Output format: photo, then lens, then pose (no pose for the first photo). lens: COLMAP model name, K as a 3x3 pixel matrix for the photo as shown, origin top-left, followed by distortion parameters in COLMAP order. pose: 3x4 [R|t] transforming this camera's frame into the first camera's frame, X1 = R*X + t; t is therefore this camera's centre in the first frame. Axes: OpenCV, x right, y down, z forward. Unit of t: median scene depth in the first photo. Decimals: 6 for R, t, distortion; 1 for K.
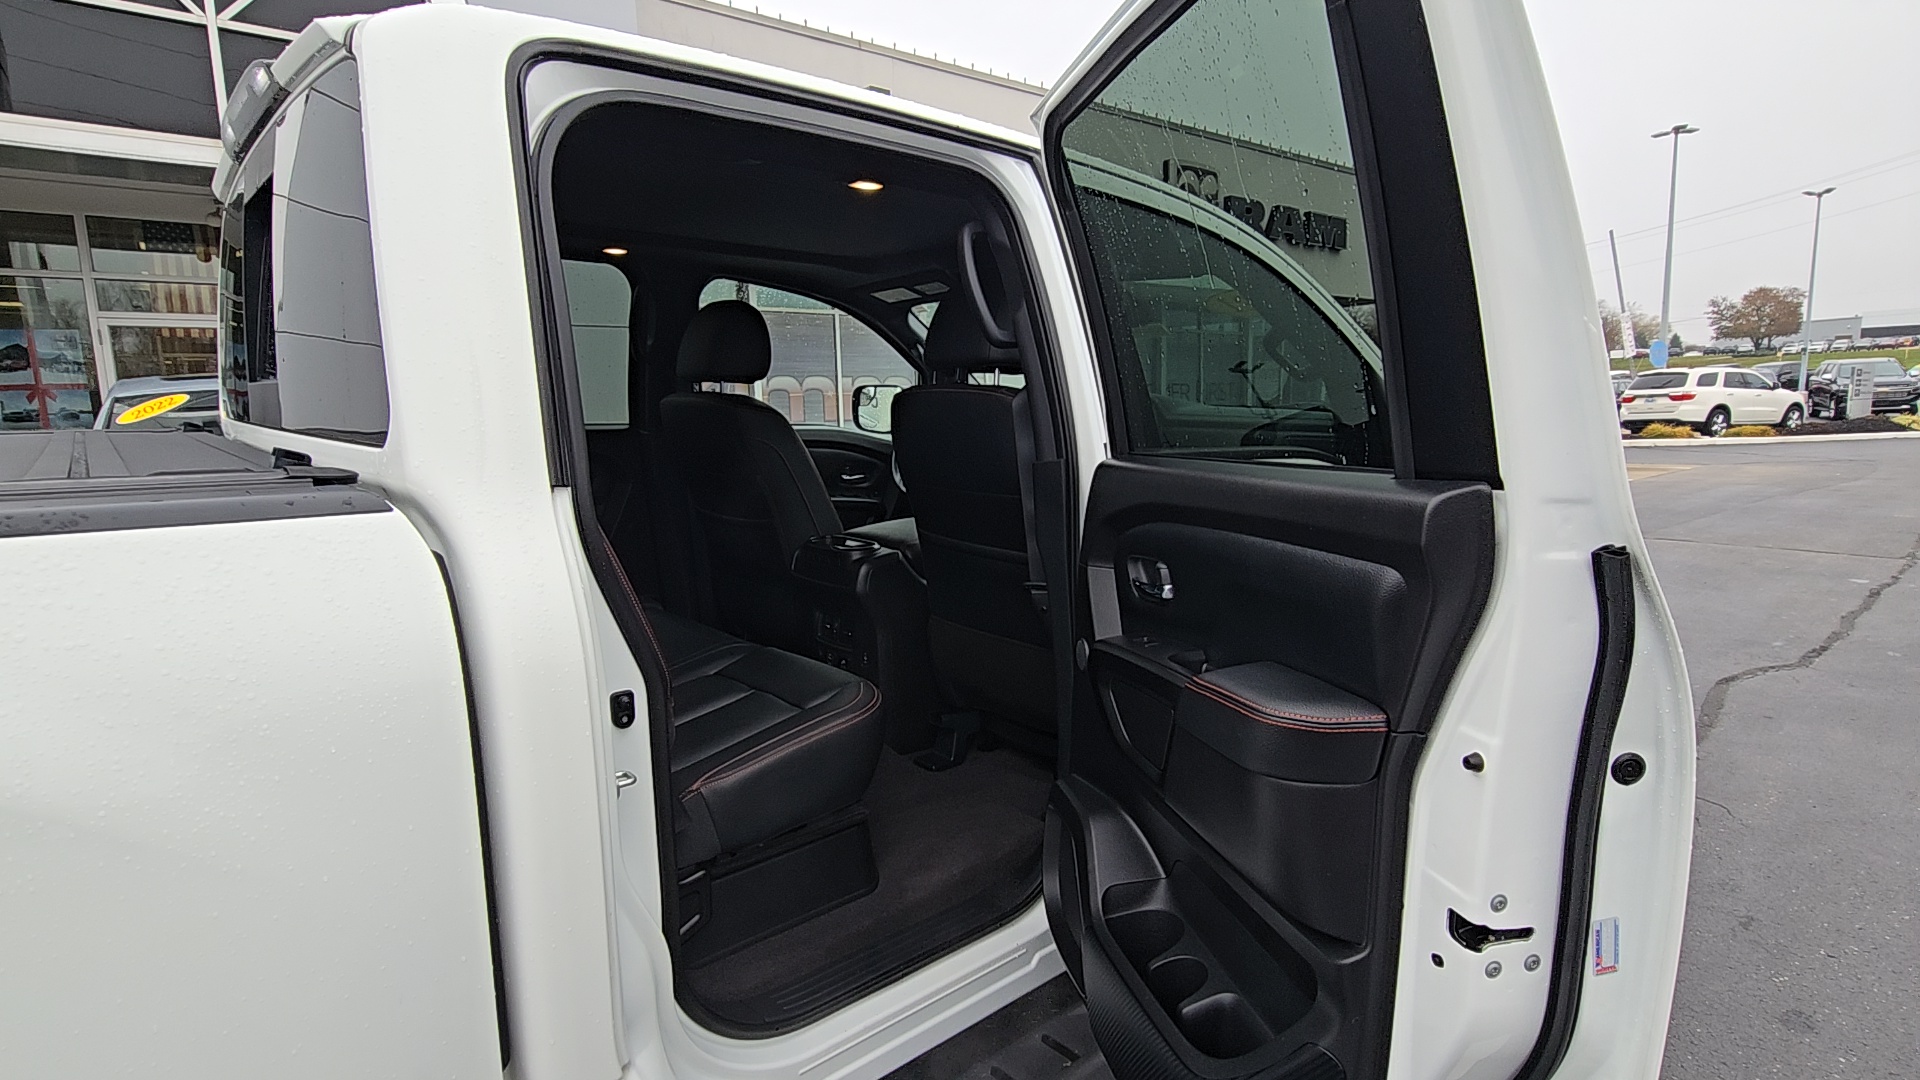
lens RADIAL K [[966.3, 0, 952.1], [0, 966.3, 545.3], [0, 0, 1]] dist [0.000865, -0.000877]
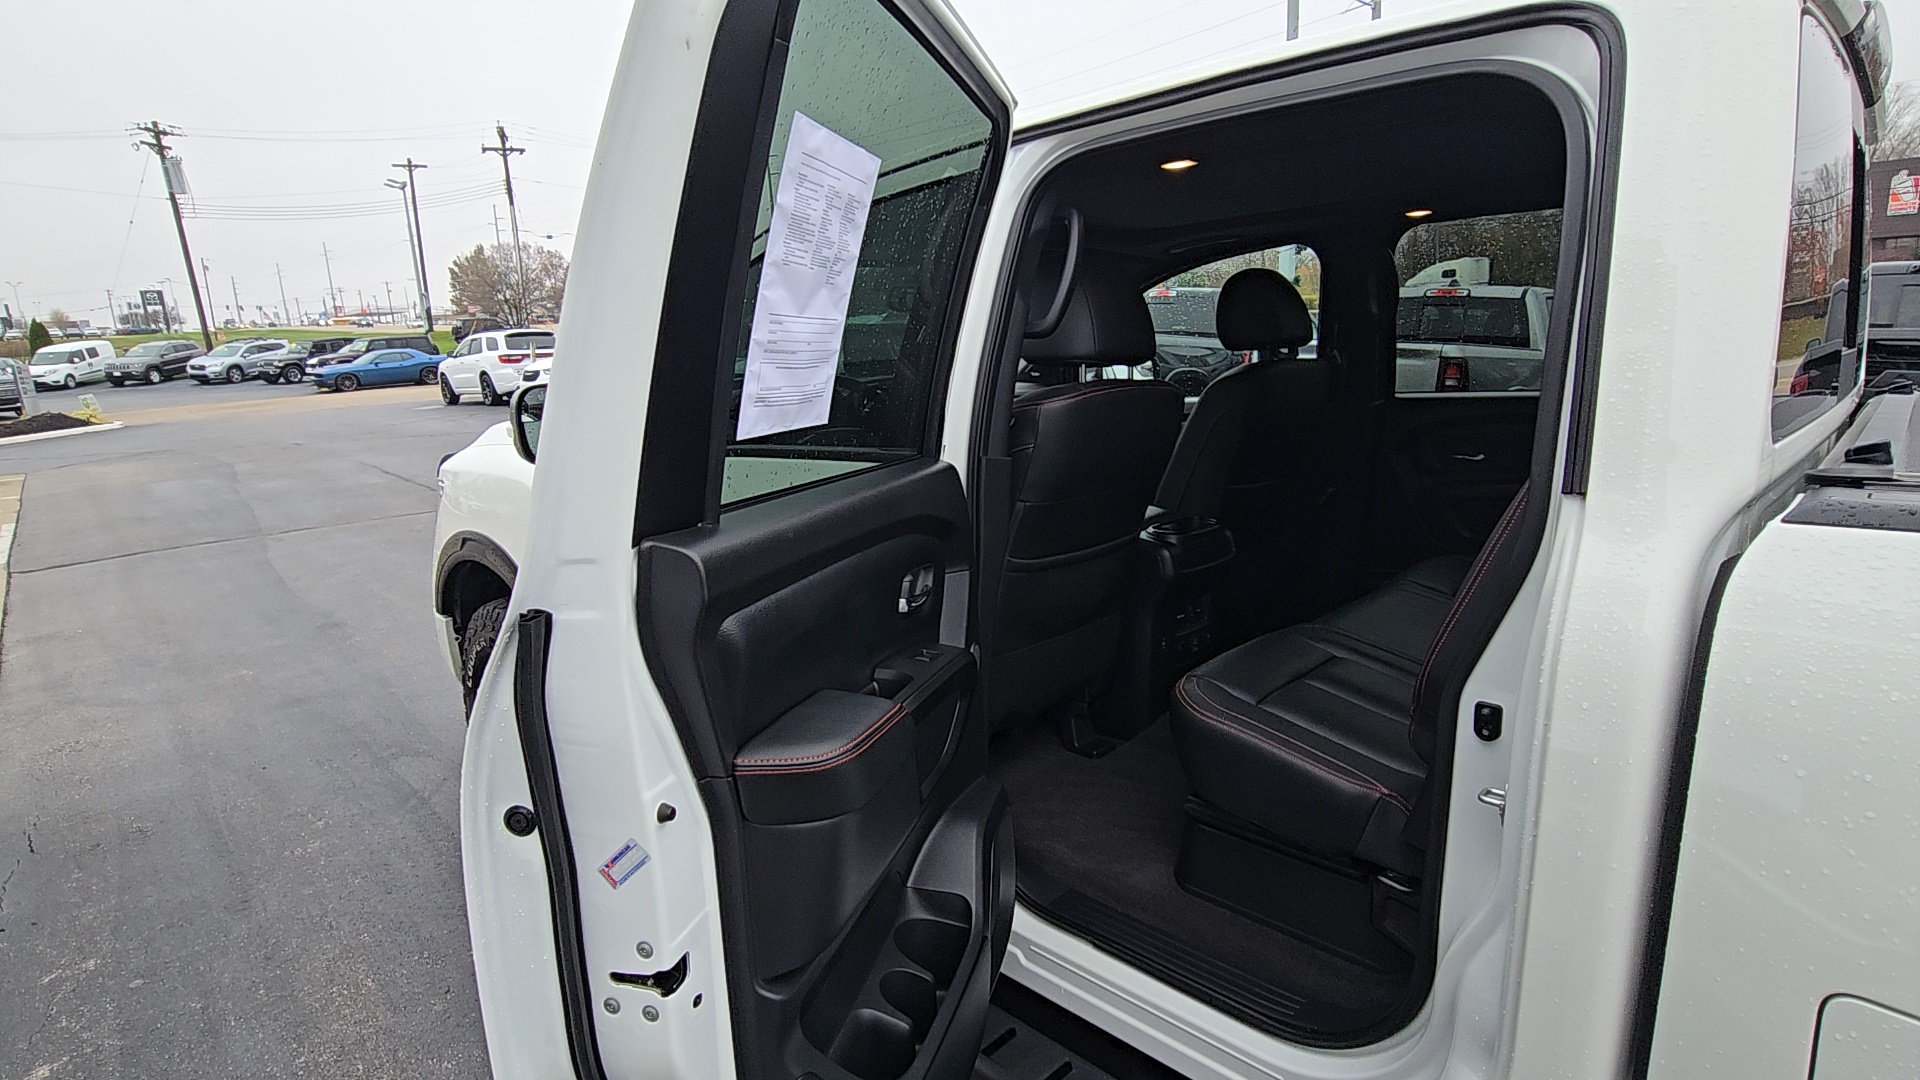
lens RADIAL K [[966.3, 0, 949.3], [0, 966.3, 542.9], [0, 0, 1]] dist [0.000865, -0.000877]
pose [[-0.059749, -0.189338, 0.980093, -0.107878], [0.191133, 0.961510, 0.197400, -0.023369], [-0.979744, 0.199122, -0.021261, 0.130210]]
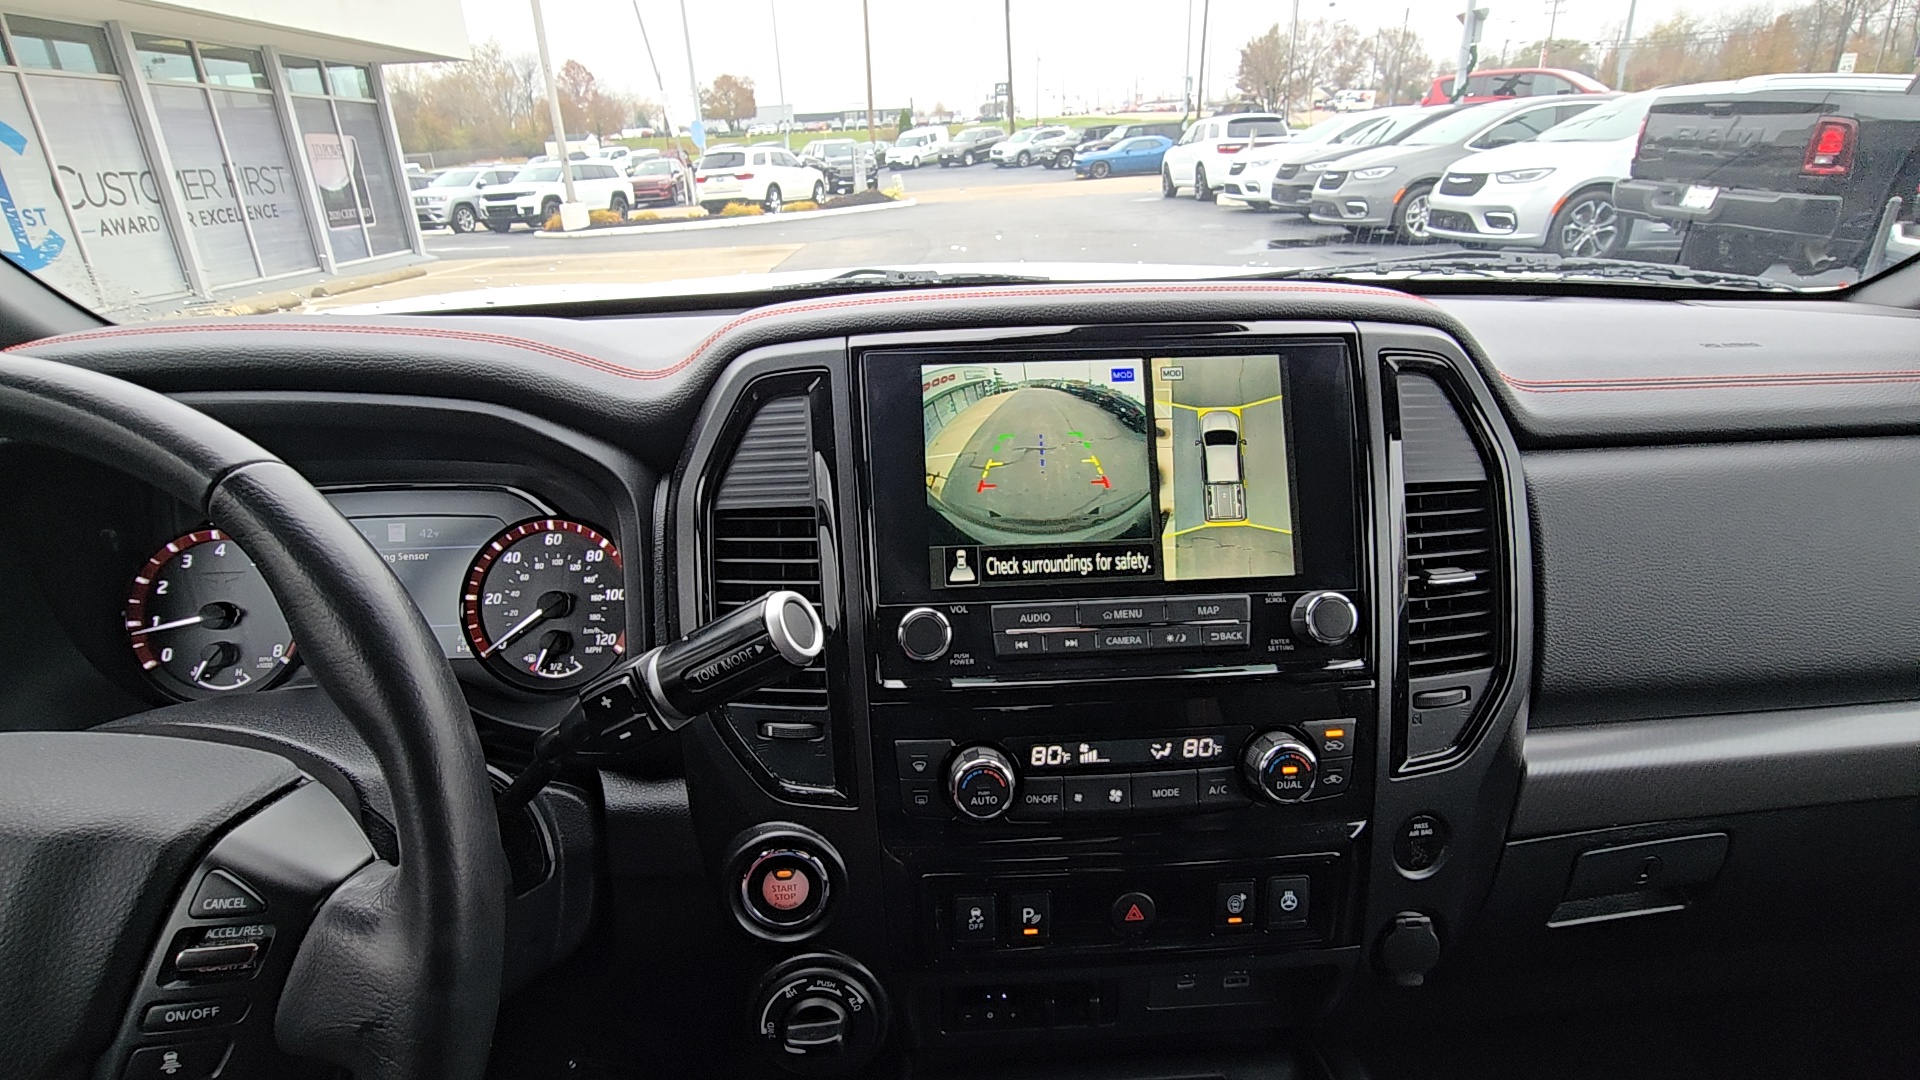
lens RADIAL K [[966.3, 0, 948.4], [0, 966.3, 536.0], [0, 0, 1]] dist [0.000865, -0.000877]
pose [[0.623135, -0.289089, 0.726726, 0.000495], [0.137469, 0.955199, 0.262101, -0.021945], [-0.769938, -0.063422, 0.634959, 0.117126]]
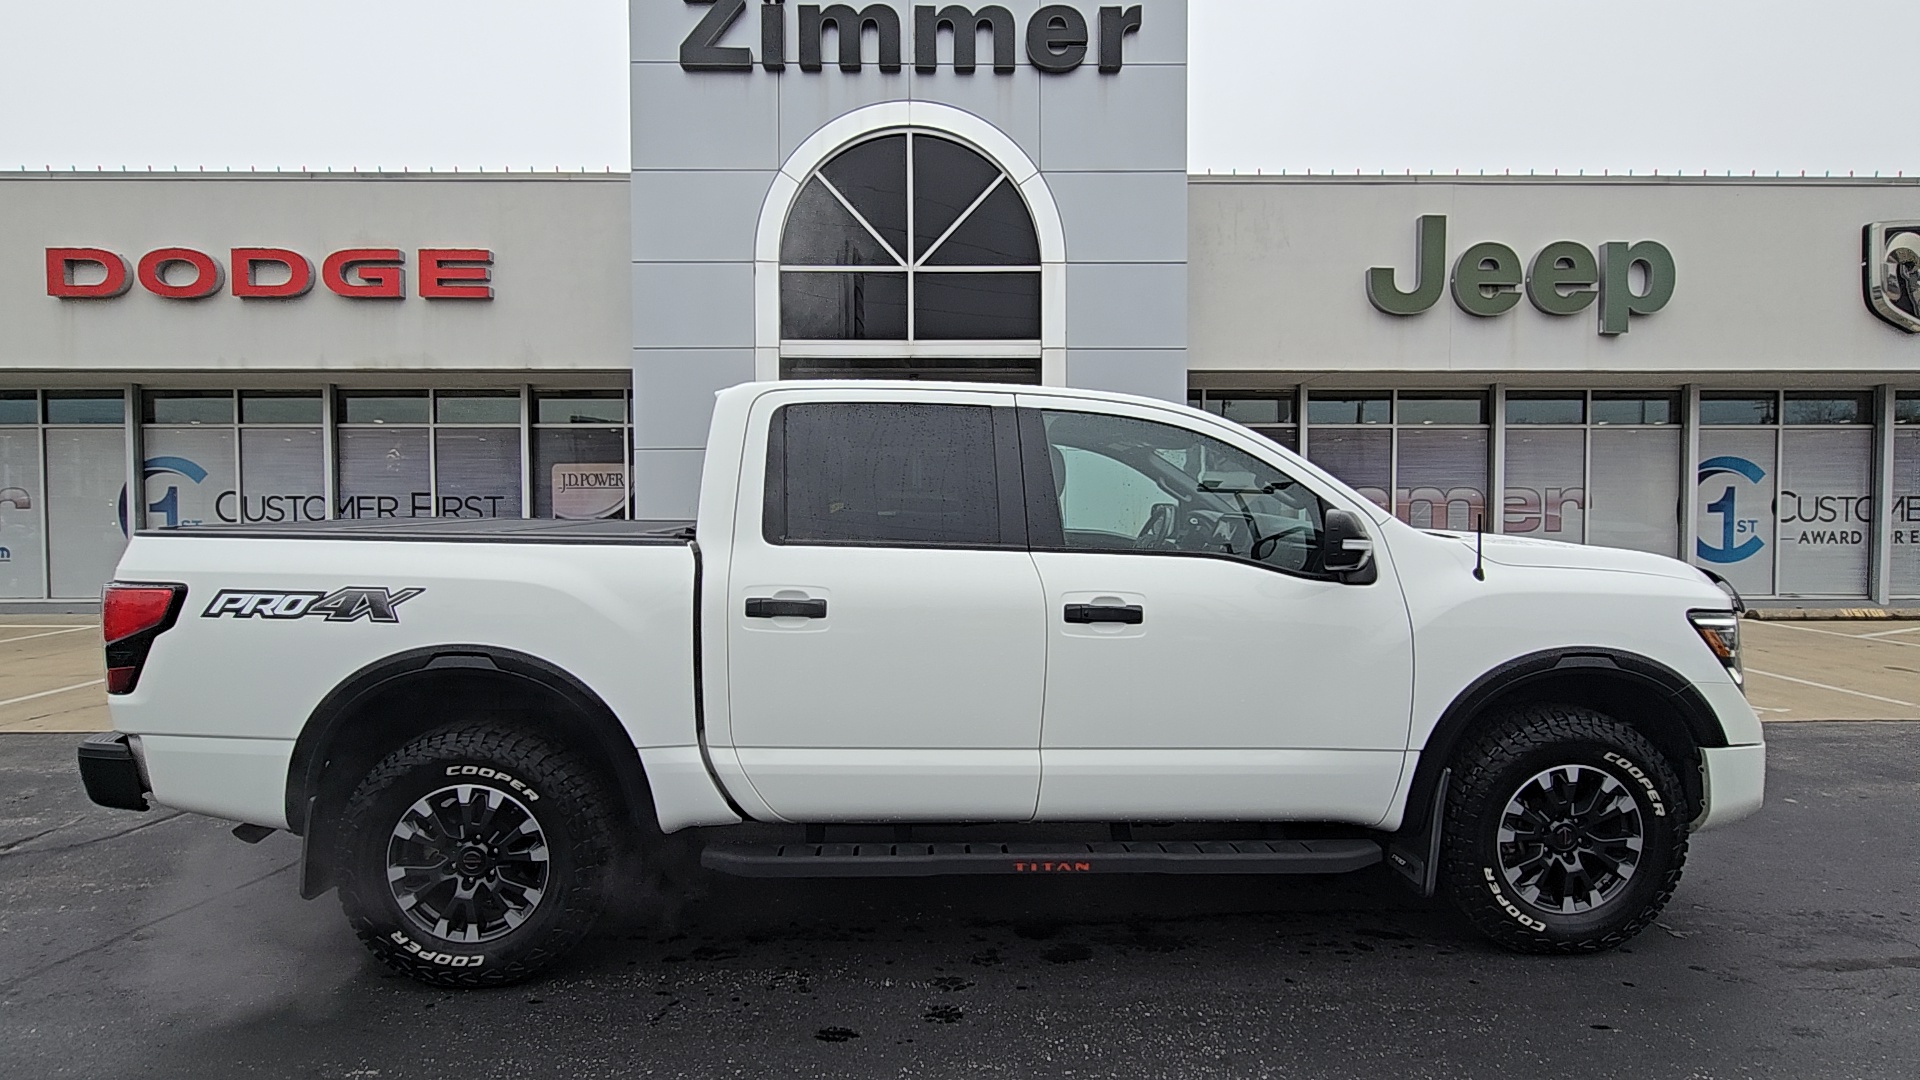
lens RADIAL K [[966.3, 0, 954.1], [0, 966.3, 547.1], [0, 0, 1]] dist [0.000865, -0.000877]
pose [[0.778509, 0.043609, -0.626117, 0.090666], [-0.108951, 0.991828, -0.066387, 0.003332], [0.618105, 0.119899, 0.776898, -0.041030]]
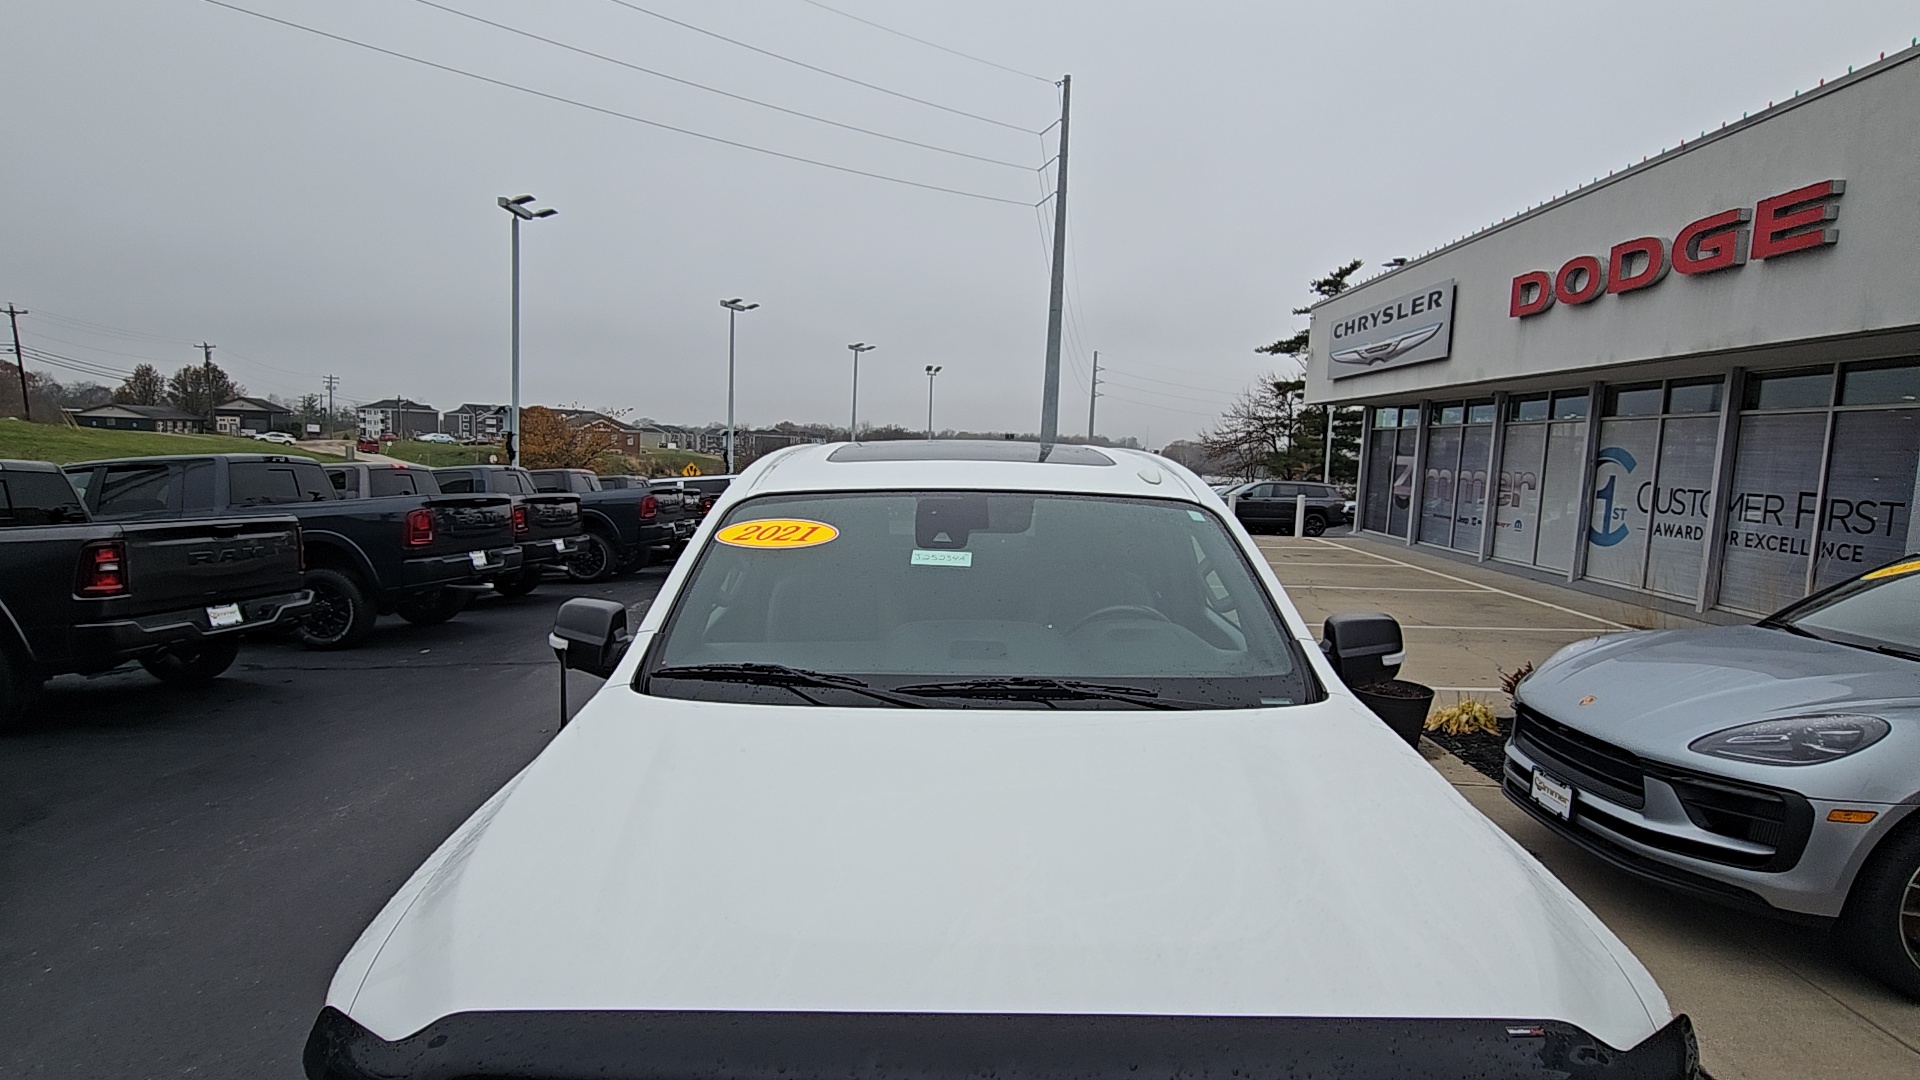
lens RADIAL K [[966.3, 0, 951.6], [0, 966.3, 551.6], [0, 0, 1]] dist [0.000865, -0.000877]
pose [[-0.660947, 0.081799, -0.745961, 0.106056], [-0.131112, 0.966165, 0.222115, -0.053362], [0.738891, 0.244611, -0.627859, 0.196138]]
